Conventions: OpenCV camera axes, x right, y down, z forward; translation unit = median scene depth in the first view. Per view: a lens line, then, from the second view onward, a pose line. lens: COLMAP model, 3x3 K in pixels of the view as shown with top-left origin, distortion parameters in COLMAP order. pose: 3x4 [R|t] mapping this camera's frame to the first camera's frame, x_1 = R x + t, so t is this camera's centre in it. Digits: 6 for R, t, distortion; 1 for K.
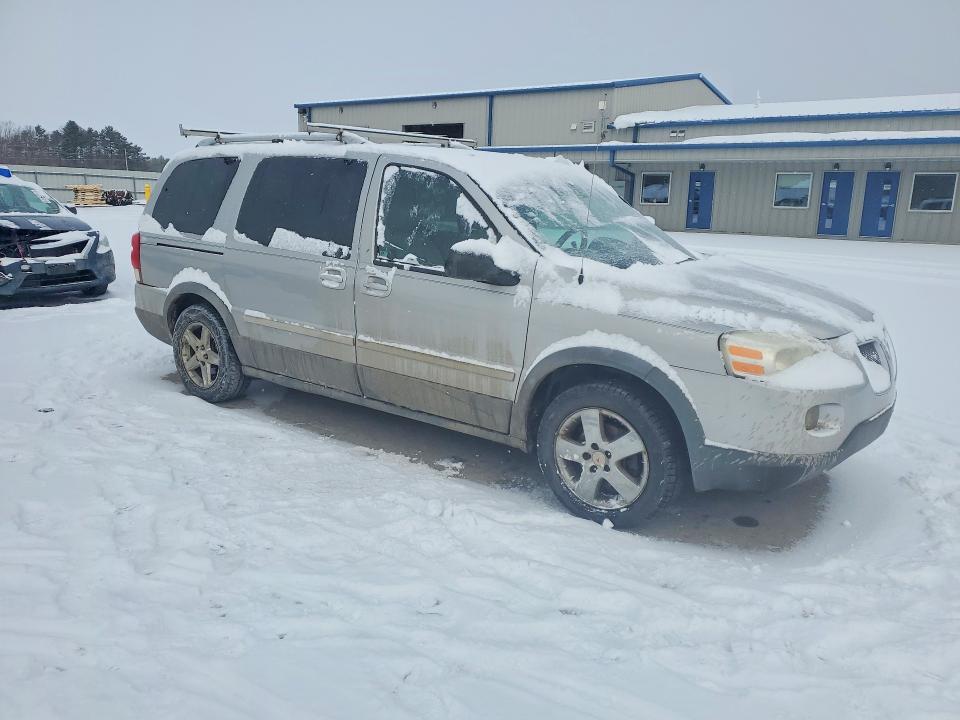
lens RADIAL K [[725.2, 0, 474.8], [0, 725.2, 359.2], [0, 0, 1]] dist [0.083159, -0.087599]
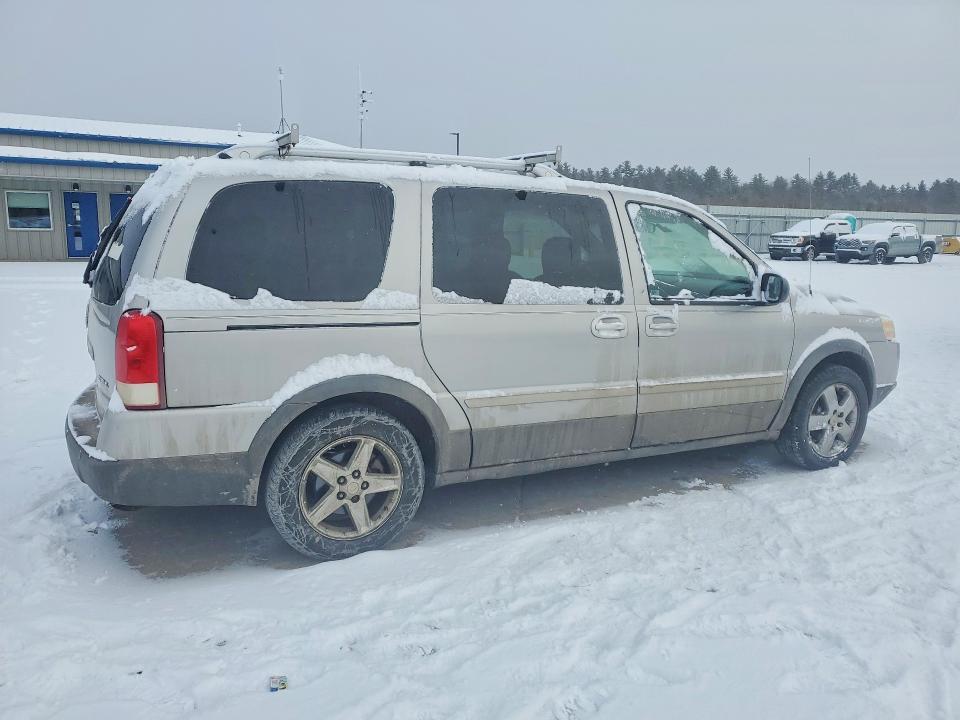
lens RADIAL K [[735.0, 0, 479.9], [0, 735.0, 342.4], [0, 0, 1]] dist [0.004130, -0.002226]
pose [[0.461541, -0.152795, 0.873861, -1.074410], [0.194904, 0.978452, 0.068142, -0.187869], [-0.865443, 0.138869, 0.481376, 0.720668]]
